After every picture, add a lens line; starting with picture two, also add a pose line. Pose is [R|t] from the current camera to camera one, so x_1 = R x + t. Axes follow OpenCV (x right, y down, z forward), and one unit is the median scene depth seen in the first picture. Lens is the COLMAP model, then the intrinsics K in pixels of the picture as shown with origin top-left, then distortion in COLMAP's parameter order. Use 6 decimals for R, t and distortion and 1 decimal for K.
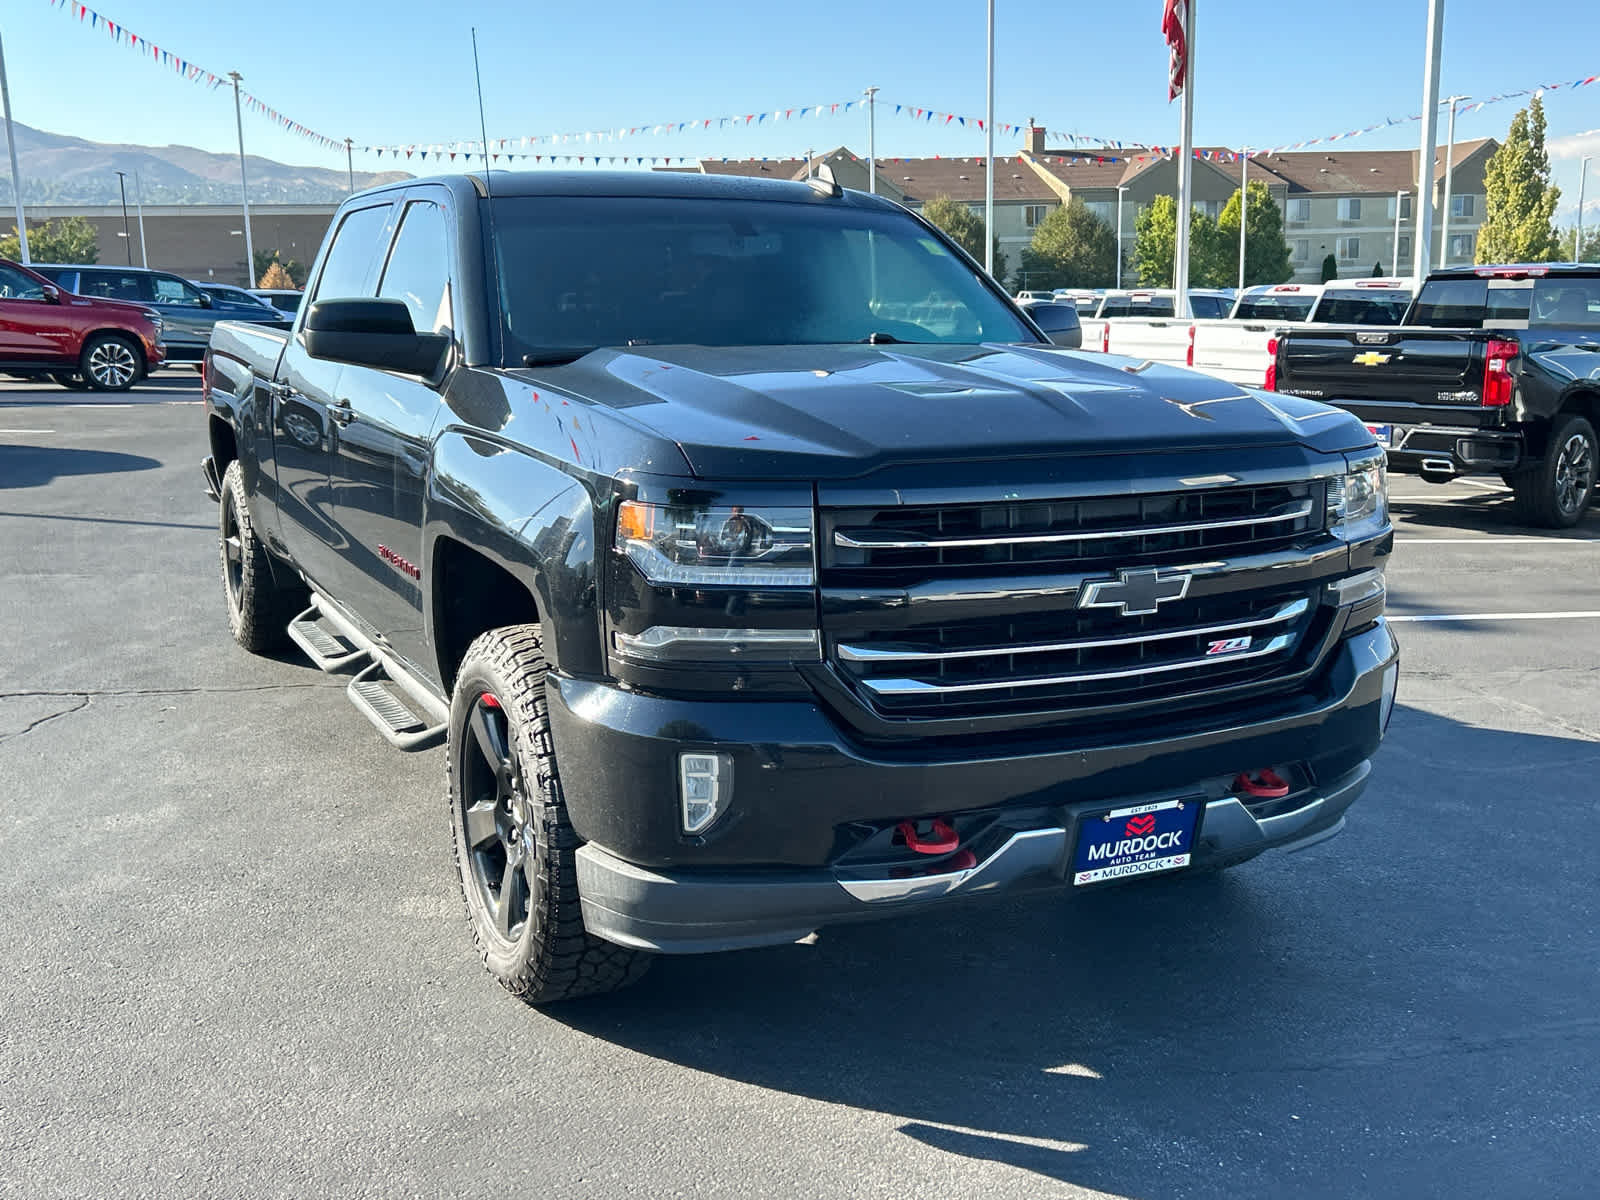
lens RADIAL K [[1619.3, 0, 790.4], [0, 1619.3, 596.5], [0, 0, 1]] dist [0.043284, 0.000000]
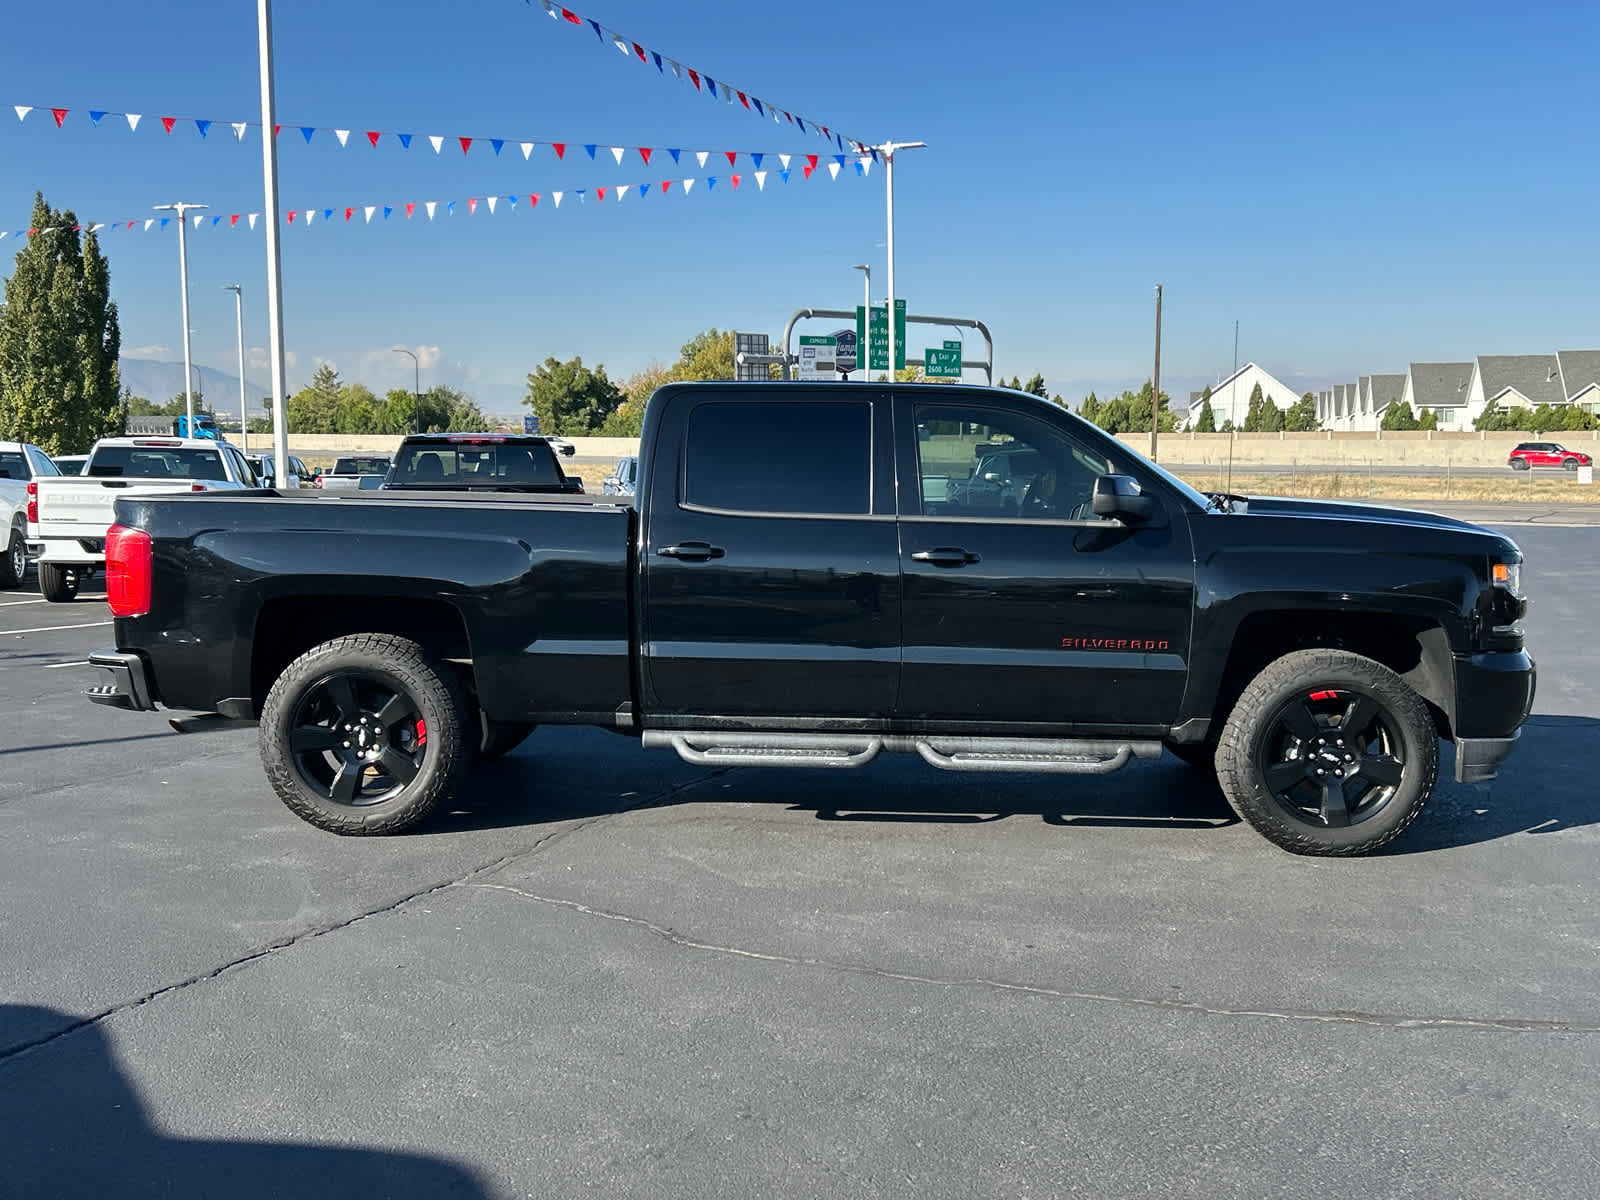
lens RADIAL K [[1619.3, 0, 795.8], [0, 1619.3, 606.7], [0, 0, 1]] dist [0.043284, 0.000000]
pose [[0.502392, -0.081386, 0.860801, -2.109412], [0.153164, 0.988193, 0.004039, -0.135333], [-0.850966, 0.129815, 0.508925, 0.595547]]
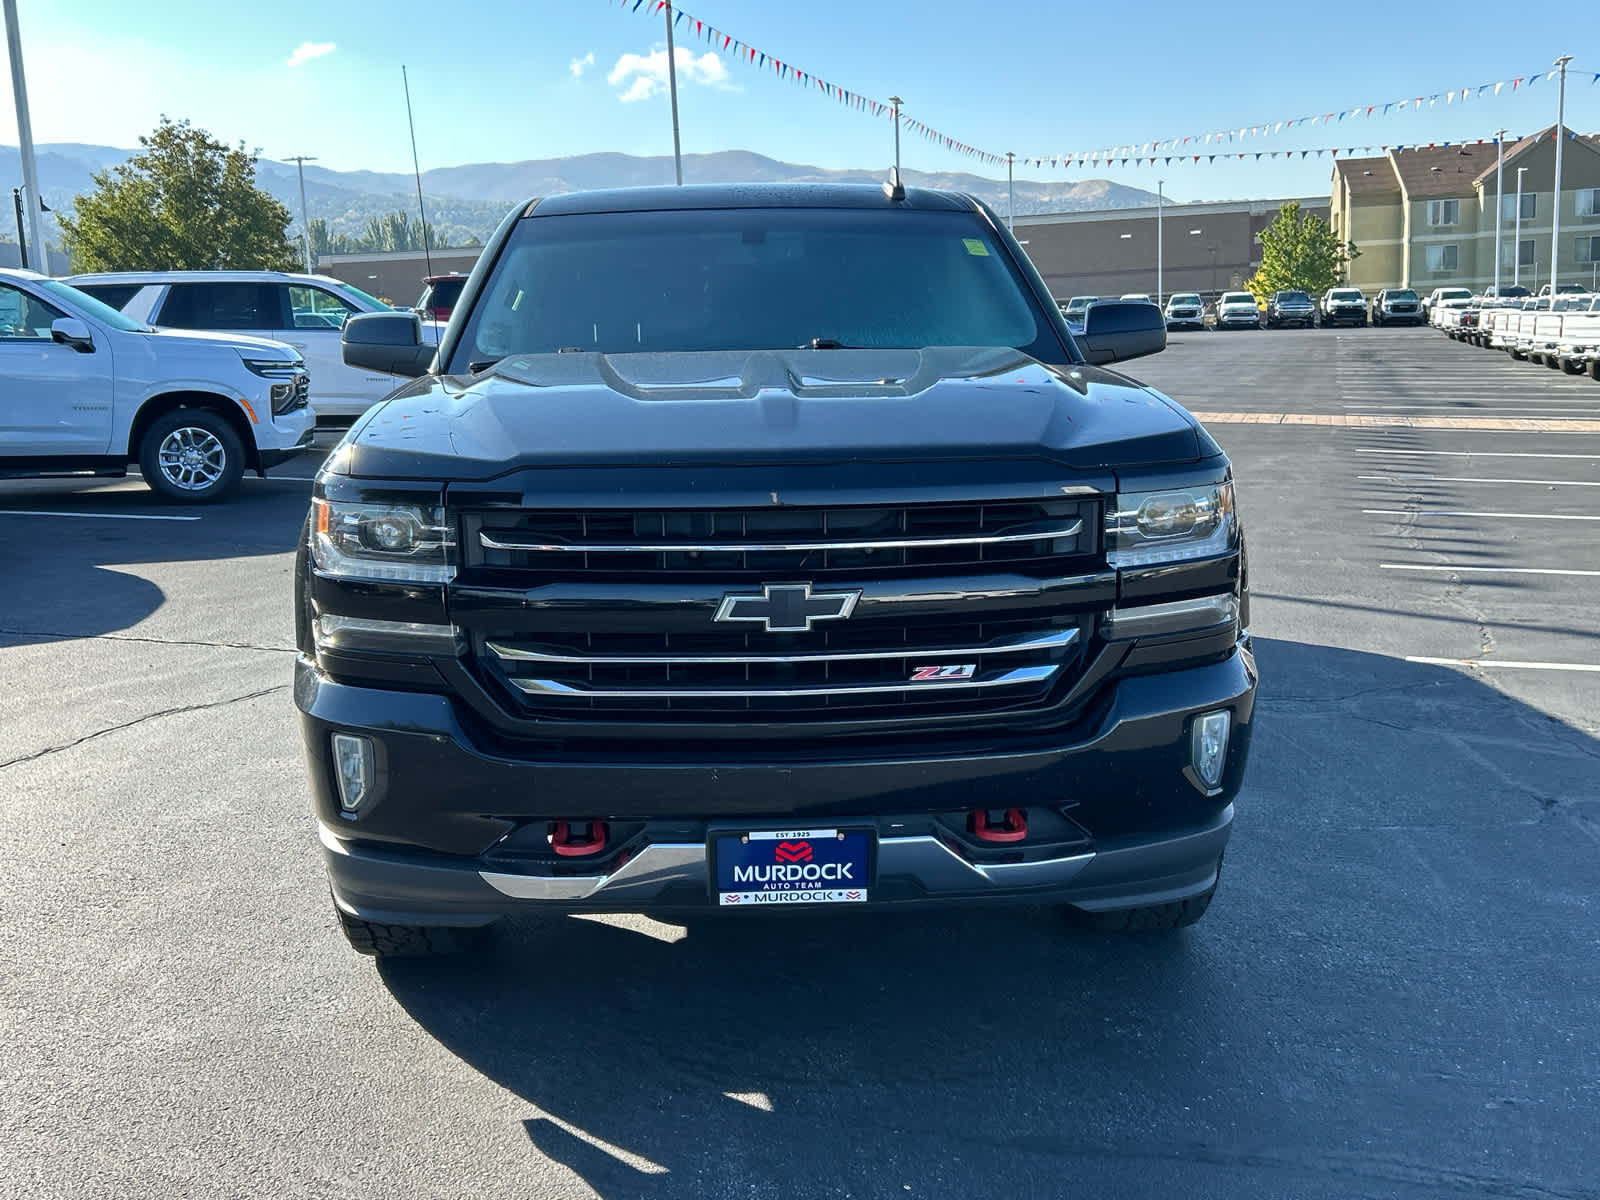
lens RADIAL K [[1619.3, 0, 791.7], [0, 1619.3, 586.1], [0, 0, 1]] dist [0.043284, 0.000000]
pose [[0.917133, 0.050140, -0.395415, 0.536768], [-0.053727, 0.998554, 0.002005, -0.016010], [0.394944, 0.019406, 0.918500, 0.108665]]
